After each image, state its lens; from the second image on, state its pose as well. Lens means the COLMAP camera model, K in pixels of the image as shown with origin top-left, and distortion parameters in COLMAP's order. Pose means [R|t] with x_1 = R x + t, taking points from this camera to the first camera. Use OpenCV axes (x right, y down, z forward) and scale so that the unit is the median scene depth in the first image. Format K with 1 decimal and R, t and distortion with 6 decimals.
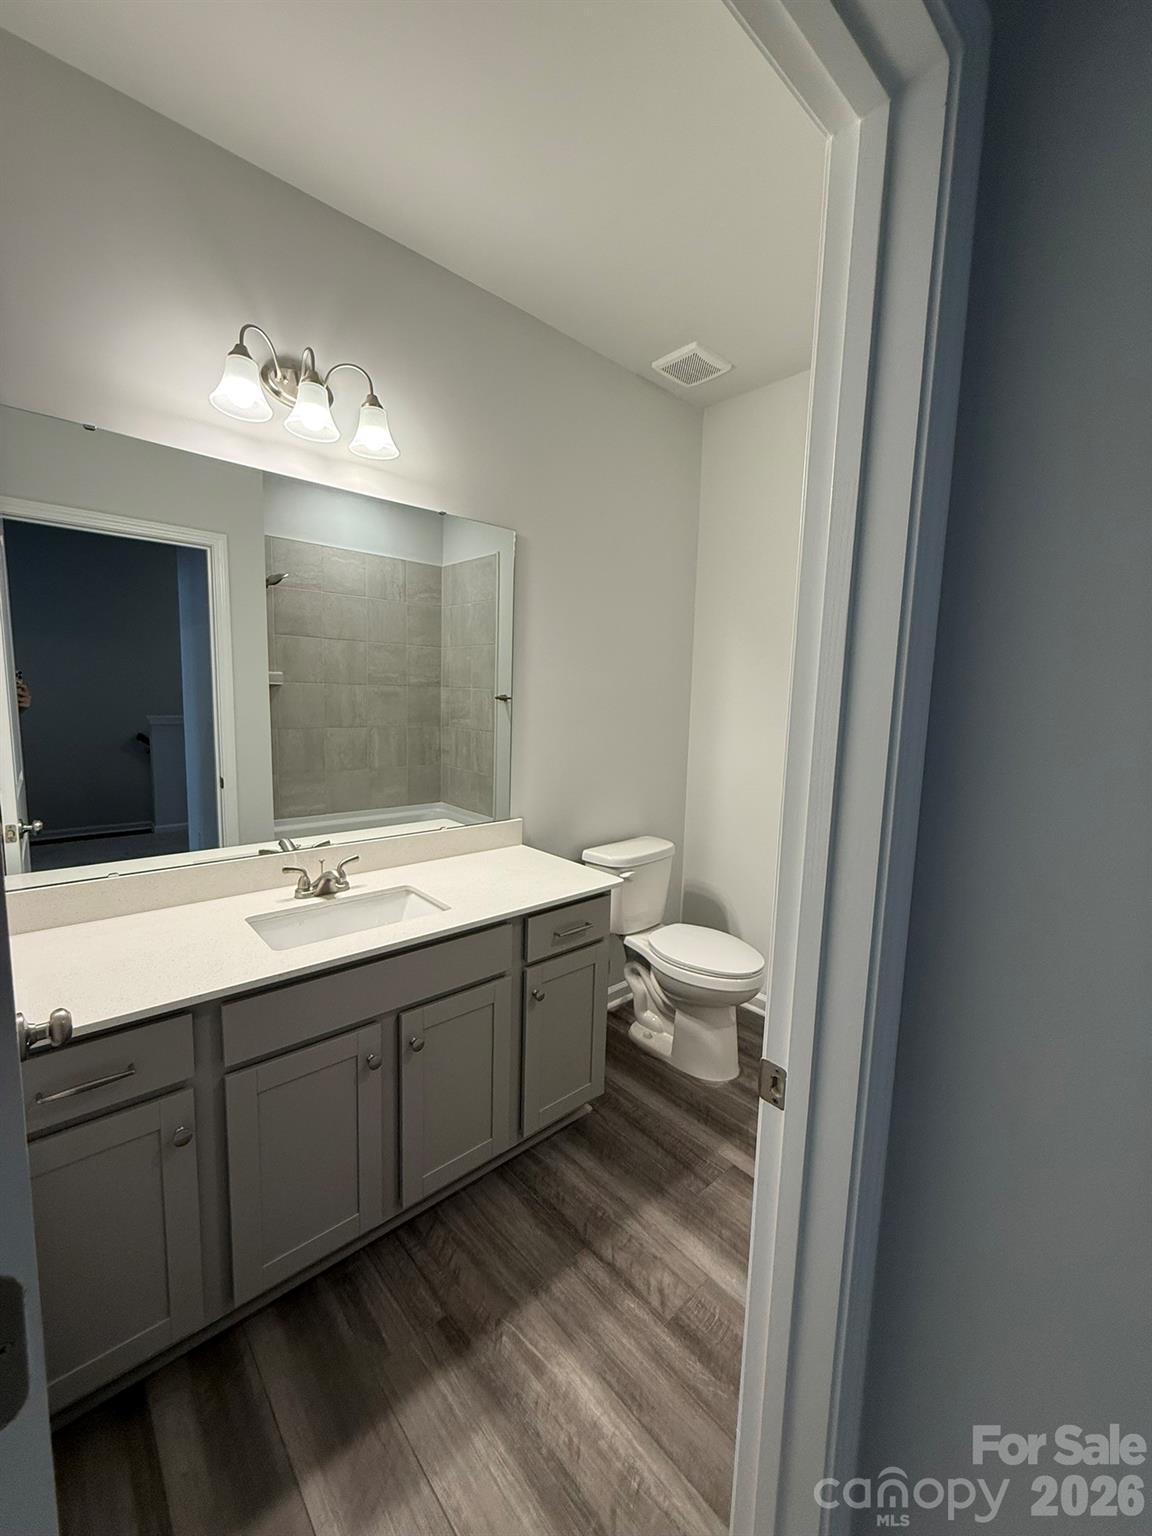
lens RADIAL K [[610.7, 0, 578.7], [0, 610.7, 766.7], [0, 0, 1]] dist [0.000607, 0.000231]
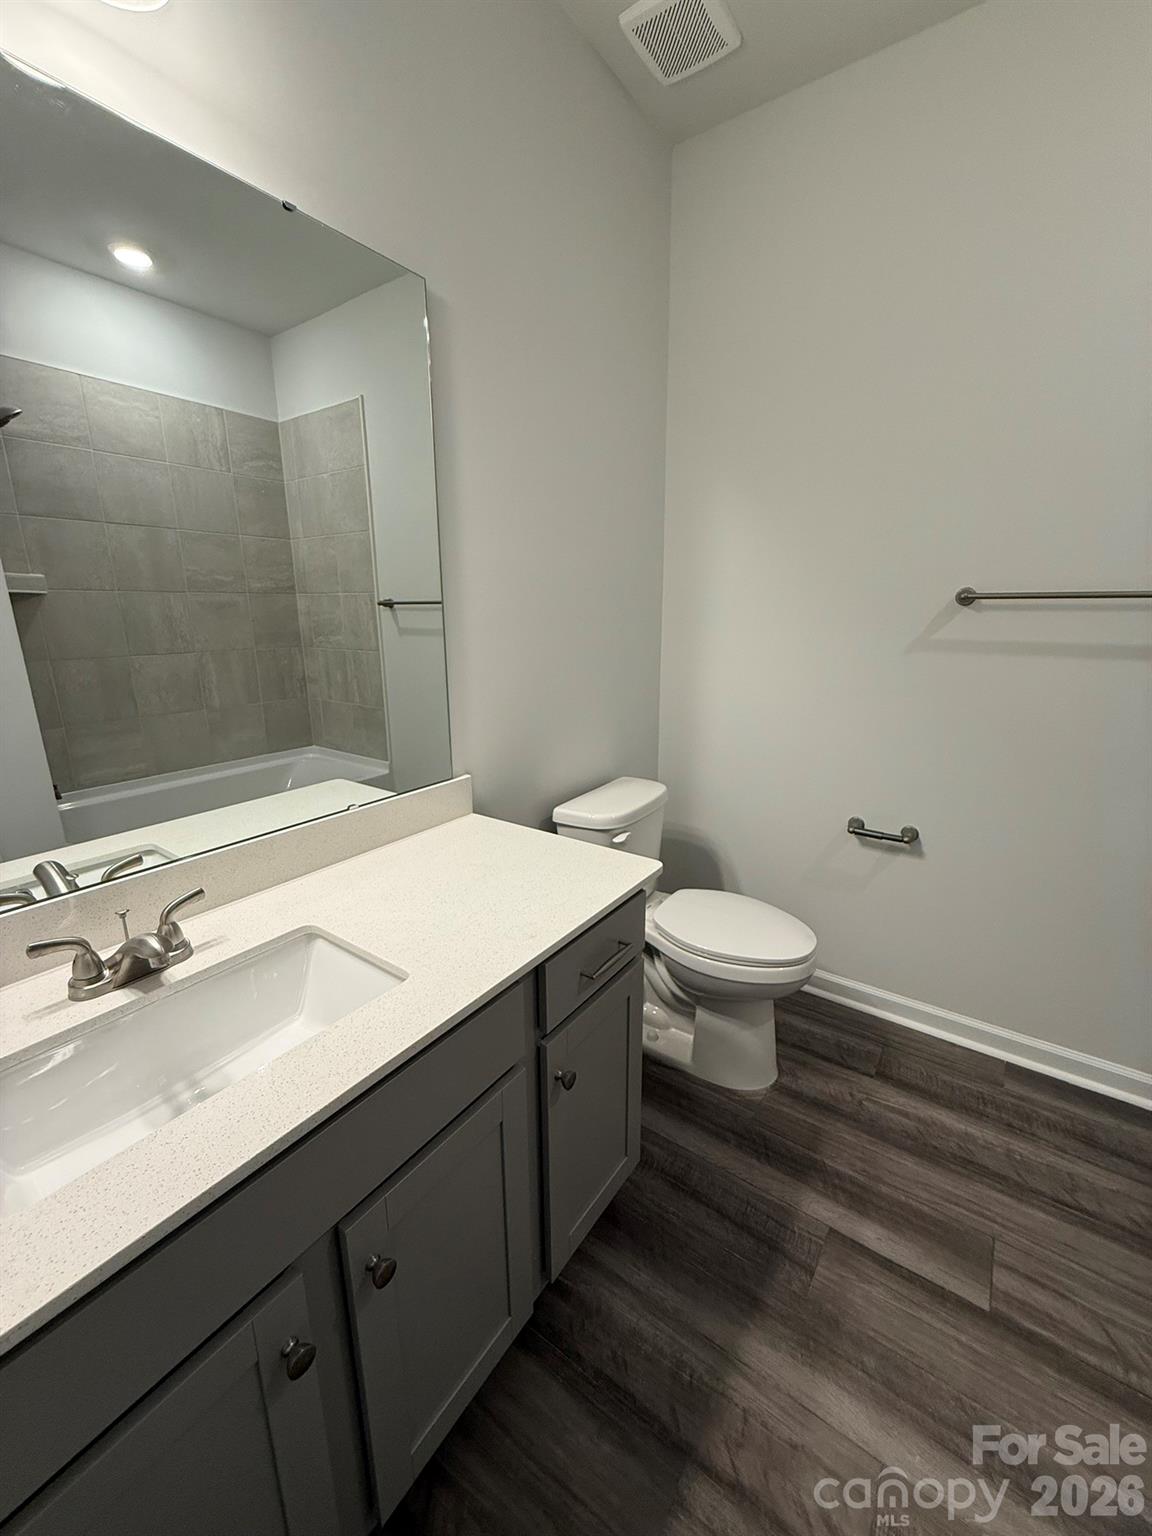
lens RADIAL K [[631.1, 0, 588.2], [0, 631.1, 766.9], [0, 0, 1]] dist [-0.000310, 0.000469]
pose [[0.976215, -0.085852, 0.199081, -0.099733], [0.059377, 0.989018, 0.135344, -0.006881], [-0.208514, -0.120304, 0.970592, 0.304598]]
